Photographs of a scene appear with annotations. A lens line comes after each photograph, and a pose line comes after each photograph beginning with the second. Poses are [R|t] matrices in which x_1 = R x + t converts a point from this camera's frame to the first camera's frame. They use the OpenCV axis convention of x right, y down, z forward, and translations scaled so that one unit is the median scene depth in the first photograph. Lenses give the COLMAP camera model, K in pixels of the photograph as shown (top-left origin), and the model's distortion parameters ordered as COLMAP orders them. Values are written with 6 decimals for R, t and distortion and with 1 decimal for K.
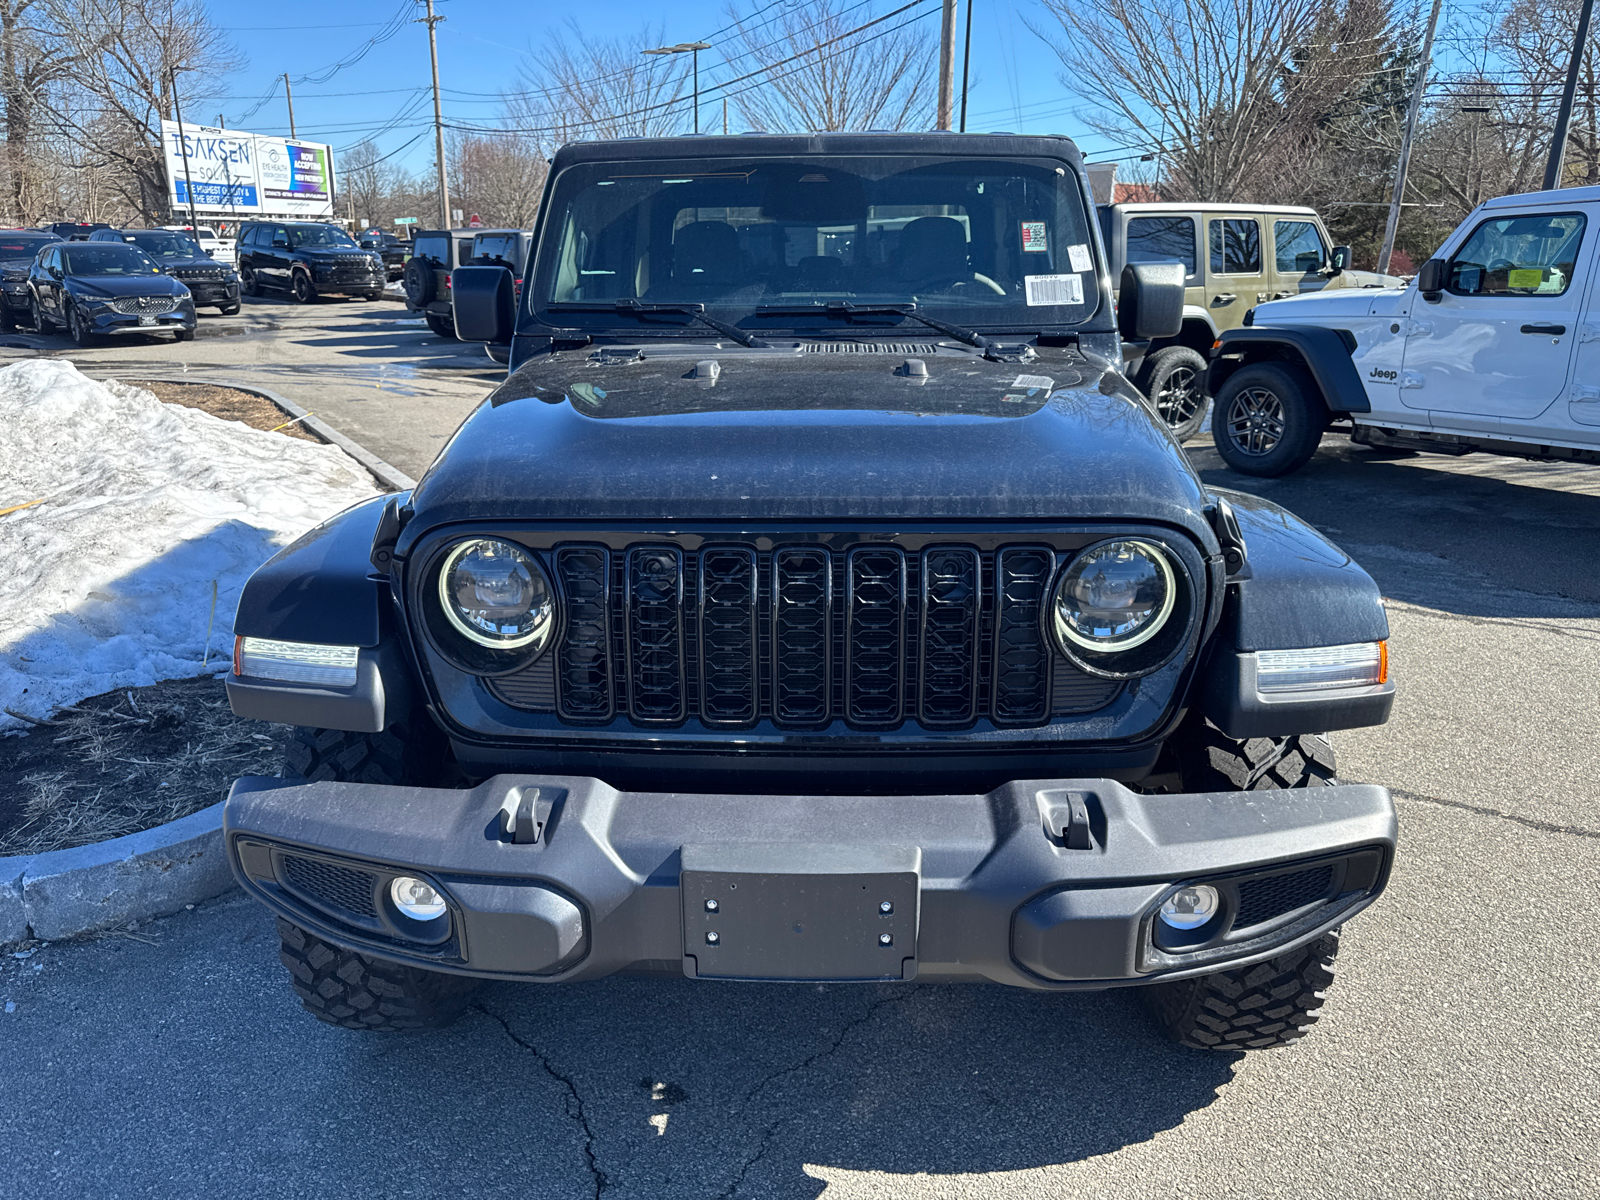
lens RADIAL K [[1137.2, 0, 793.1], [0, 1137.2, 613.4], [0, 0, 1]] dist [0.044813, -0.058875]
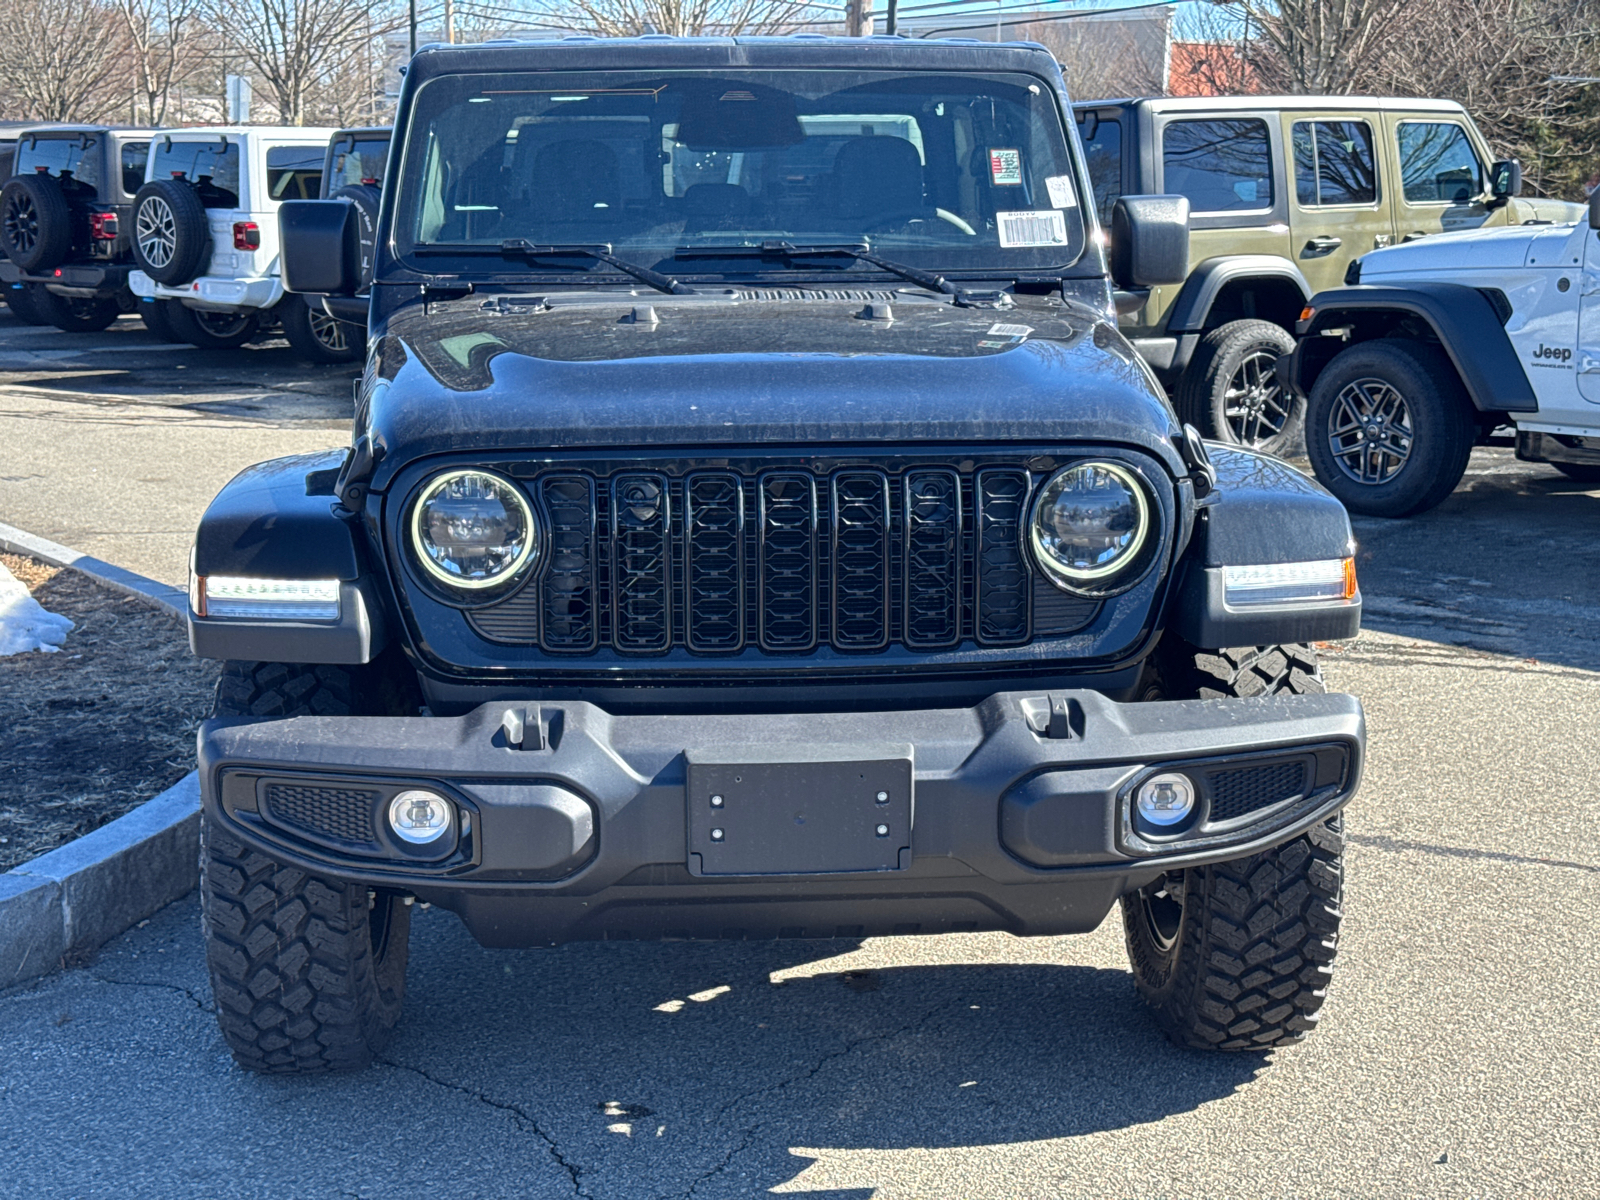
lens RADIAL K [[2257.4, 0, 796.2], [0, 2257.4, 599.3], [0, 0, 1]] dist [0.101466, 0.000000]
pose [[0.995192, -0.017338, 0.096393, -0.120006], [0.028408, 0.992996, -0.114681, 0.191556], [-0.093730, 0.116868, 0.988715, -0.659747]]
